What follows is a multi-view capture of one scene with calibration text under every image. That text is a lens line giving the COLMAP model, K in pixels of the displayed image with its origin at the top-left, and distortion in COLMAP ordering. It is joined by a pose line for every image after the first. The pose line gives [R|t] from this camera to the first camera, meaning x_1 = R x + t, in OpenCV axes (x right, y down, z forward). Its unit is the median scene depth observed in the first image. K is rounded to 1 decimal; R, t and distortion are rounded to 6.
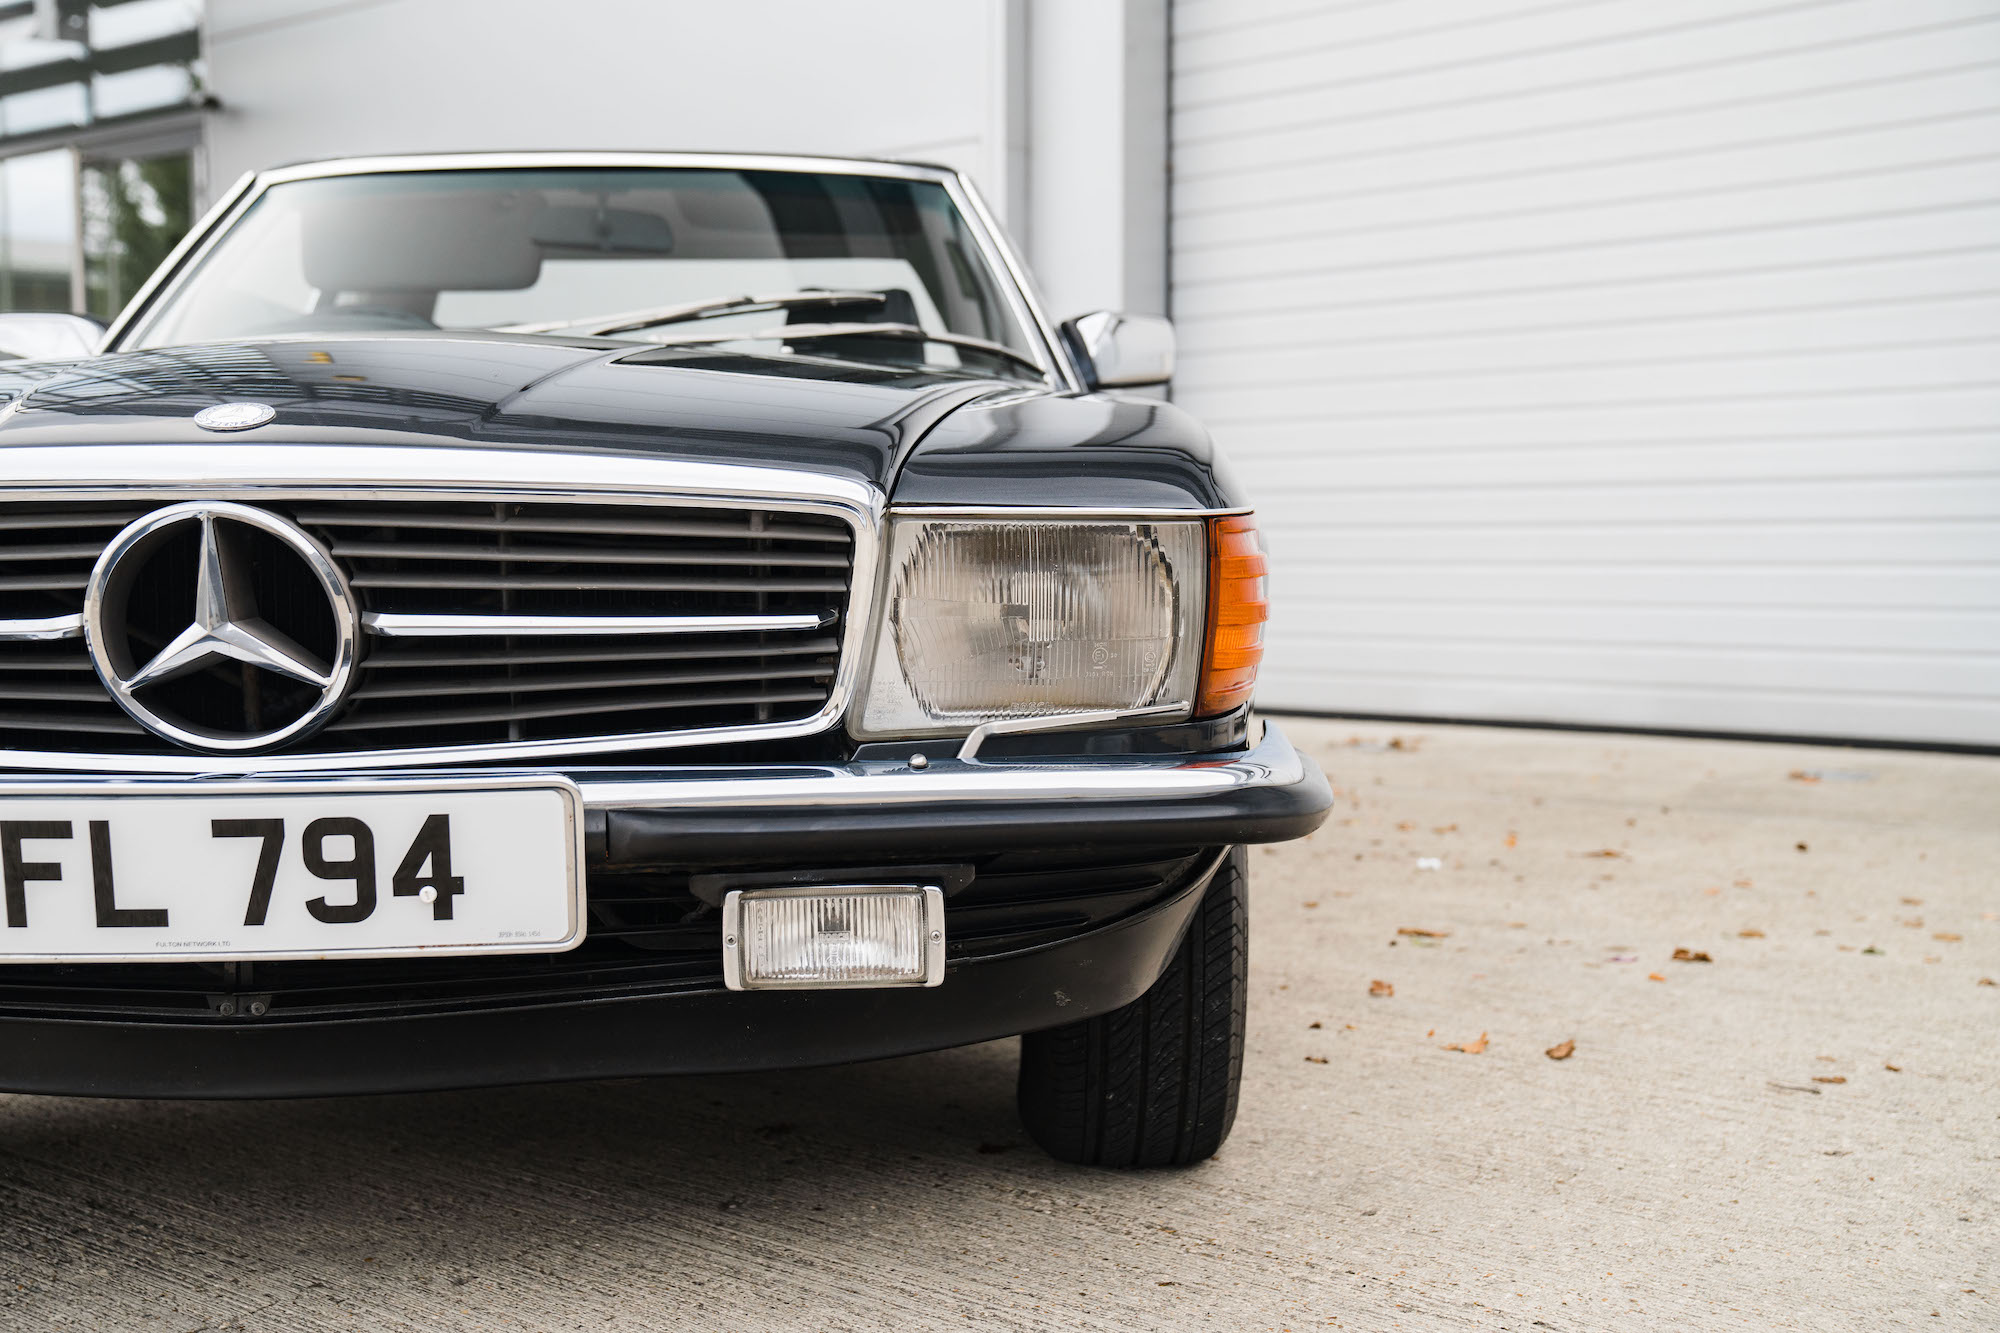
lens RADIAL K [[2365.7, 0, 1000.0], [0, 2365.7, 666.5], [0, 0, 1]] dist [0.043078, 0.387302]
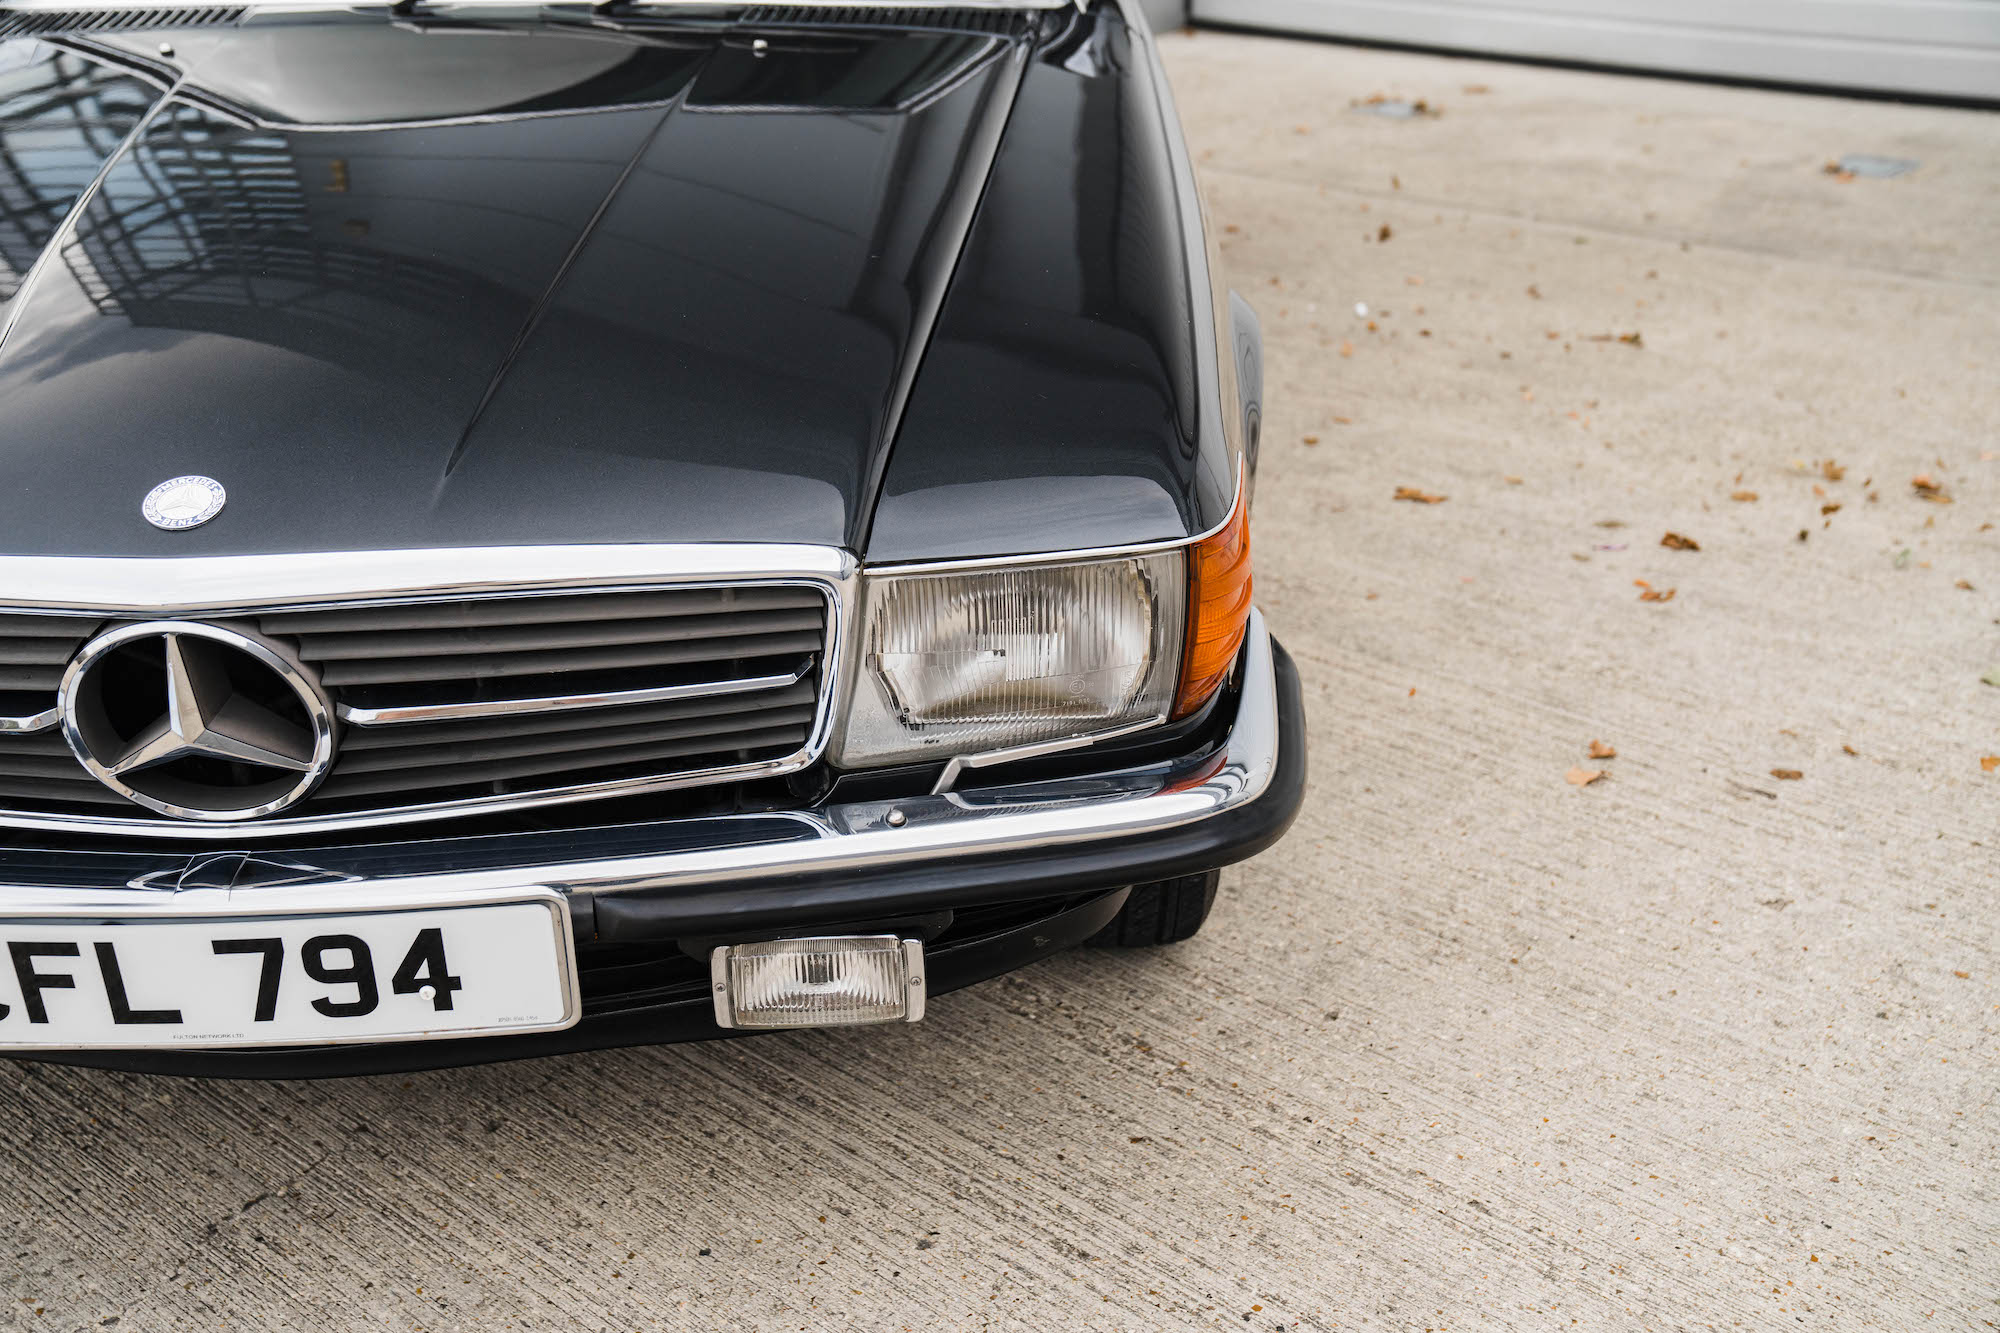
lens RADIAL K [[2365.7, 0, 1000.0], [0, 2365.7, 666.5], [0, 0, 1]] dist [0.043078, 0.387302]
pose [[0.999958, -0.003177, -0.008641, 0.019012], [0.006044, 0.934499, 0.355913, -0.374622], [0.006944, -0.355950, 0.934479, 0.068550]]
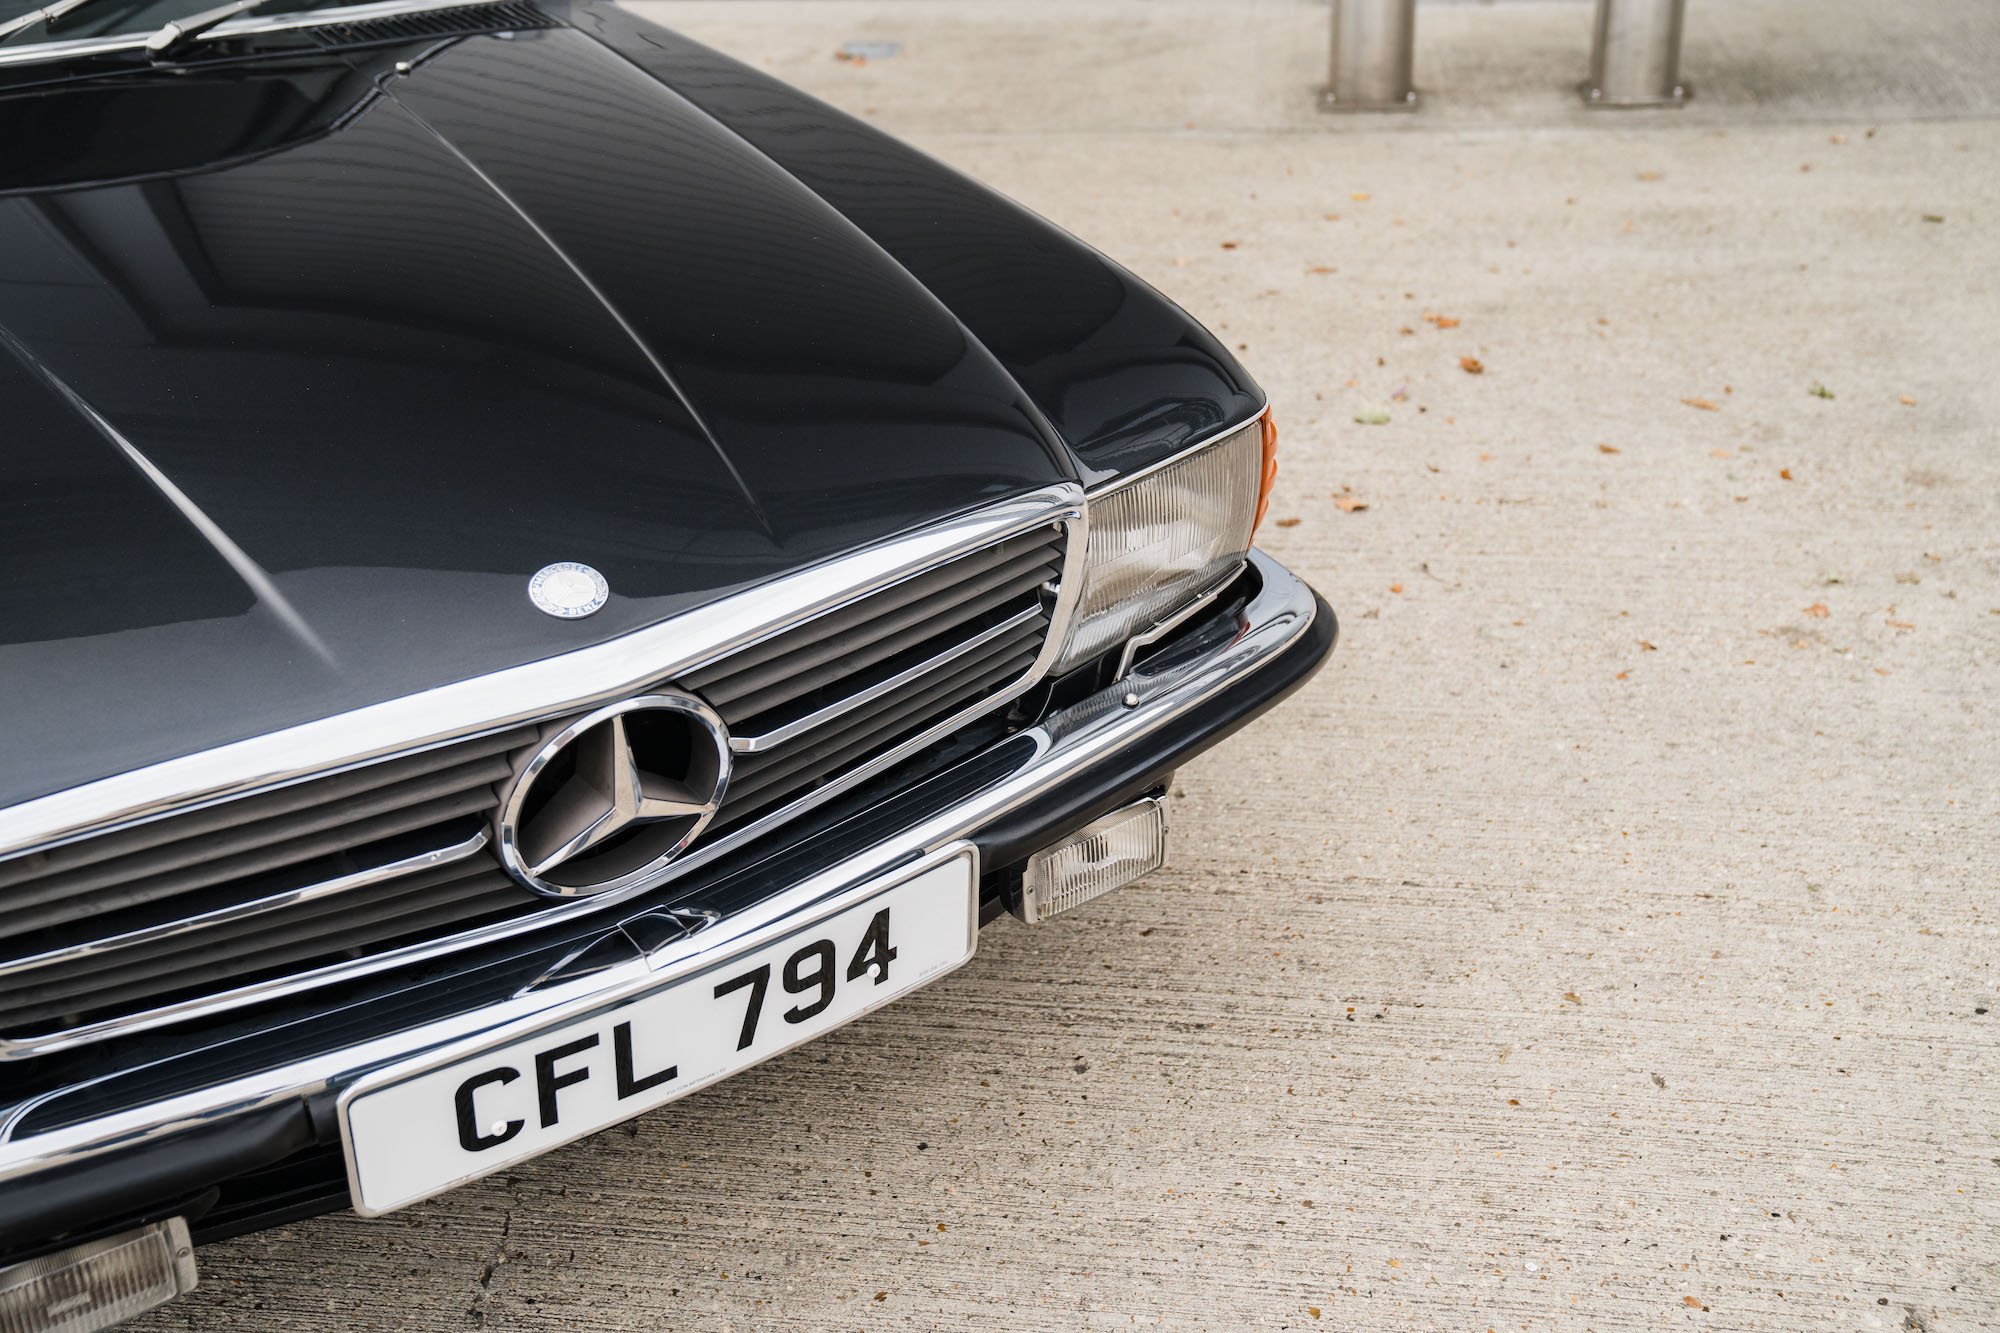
lens RADIAL K [[2197.3, 0, 1000.0], [0, 2197.3, 666.5], [0, 0, 1]] dist [0.029683, 0.233549]
pose [[0.836818, -0.281685, 0.469456, -0.587527], [0.065520, 0.902847, 0.424939, -0.436687], [-0.543546, -0.324838, 0.773975, 0.185399]]
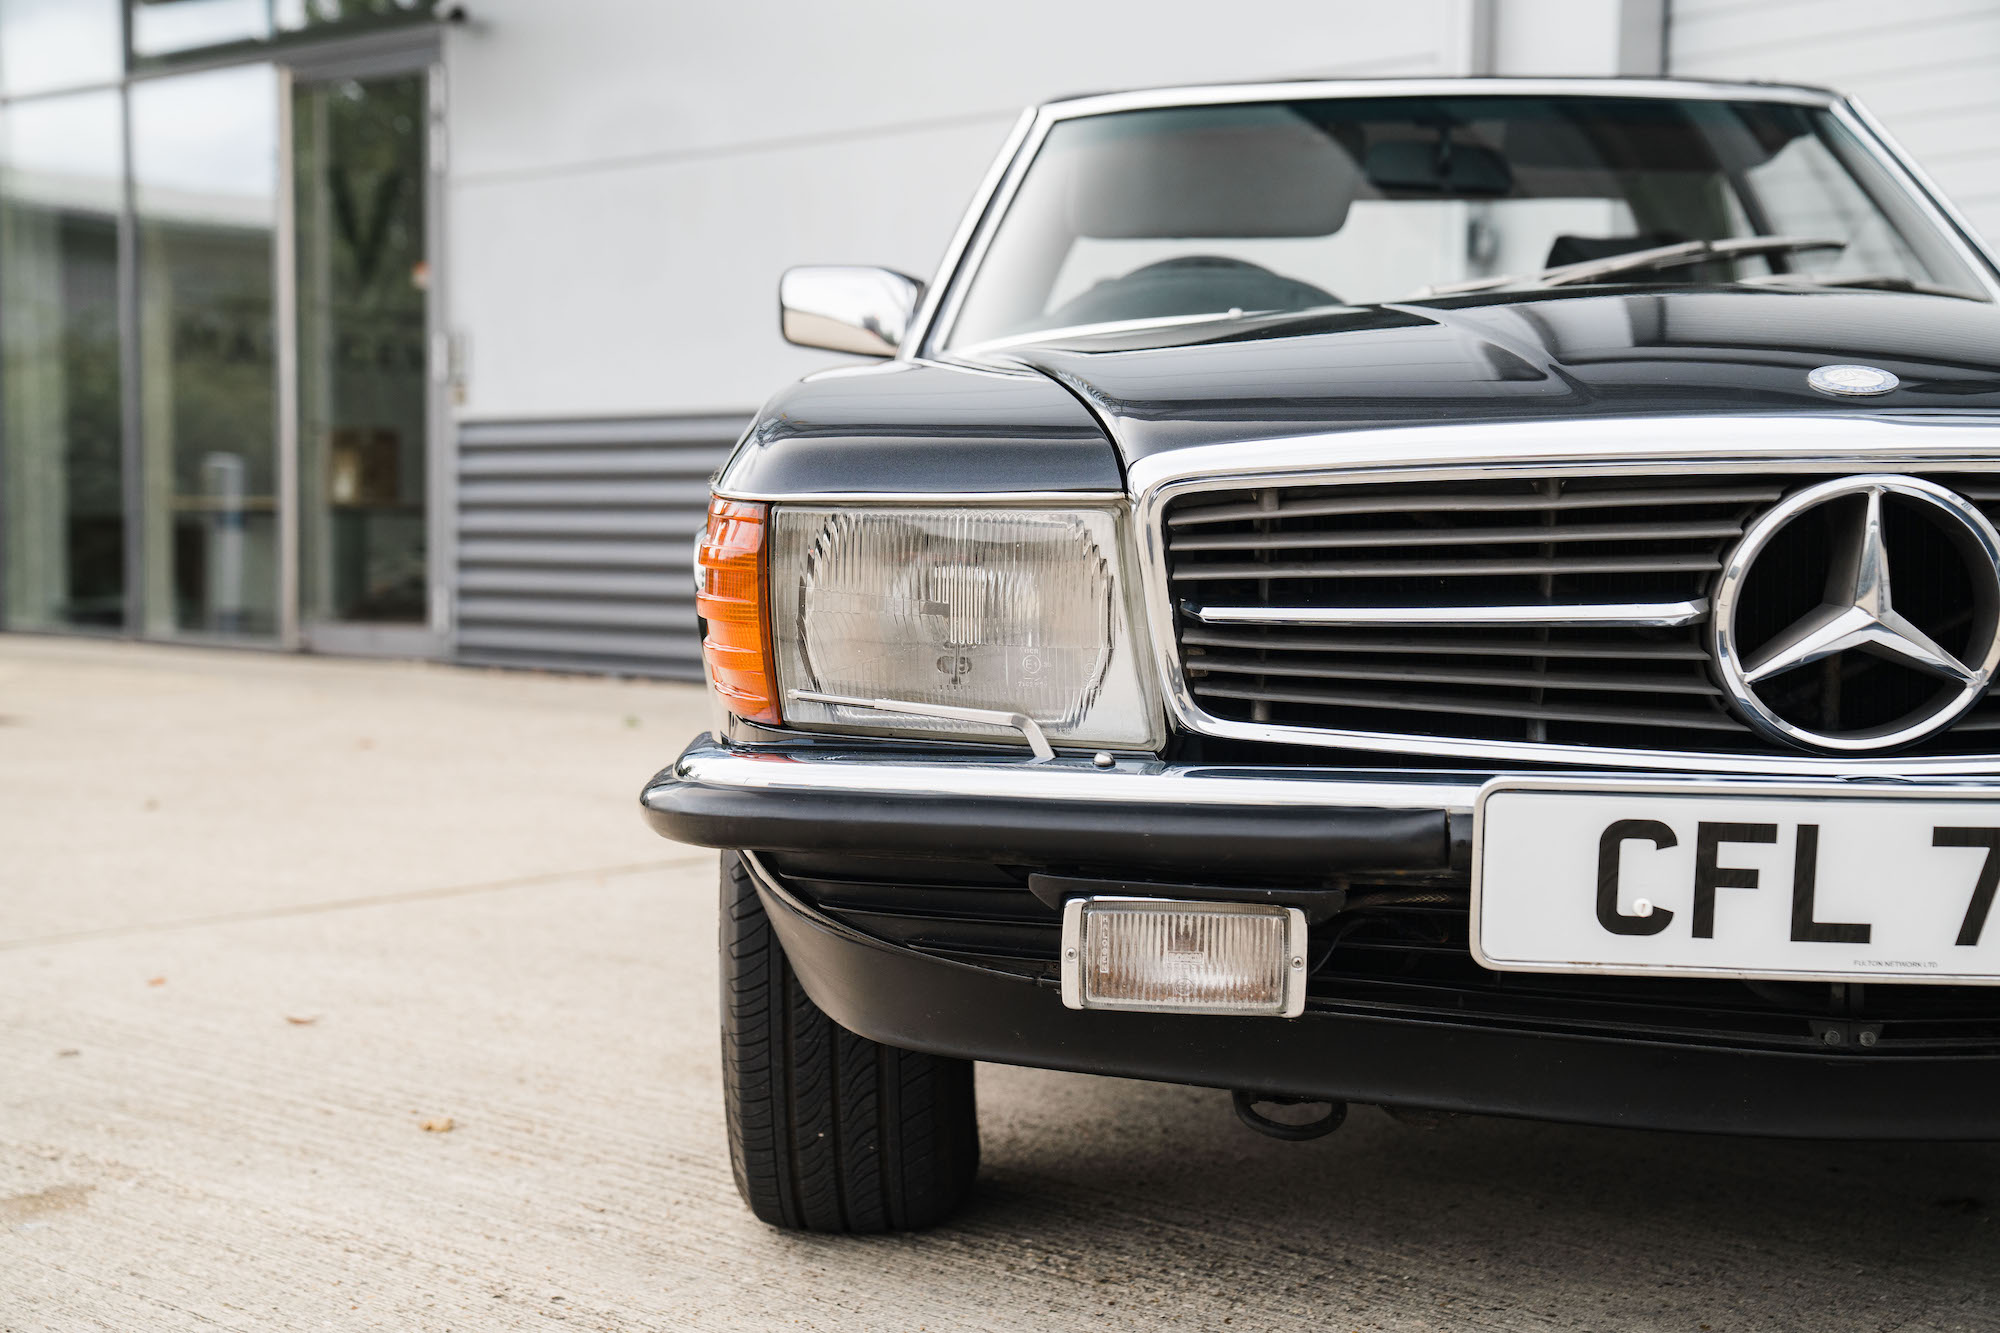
lens RADIAL K [[2772.2, 0, 1016.4], [0, 2772.2, 657.4], [0, 0, 1]] dist [0.204418, 0.050372]
pose [[0.999578, 0.013287, -0.025841, -0.588522], [-0.013424, 0.999897, -0.005136, 0.009246], [0.025770, 0.005481, 0.999653, -0.073658]]
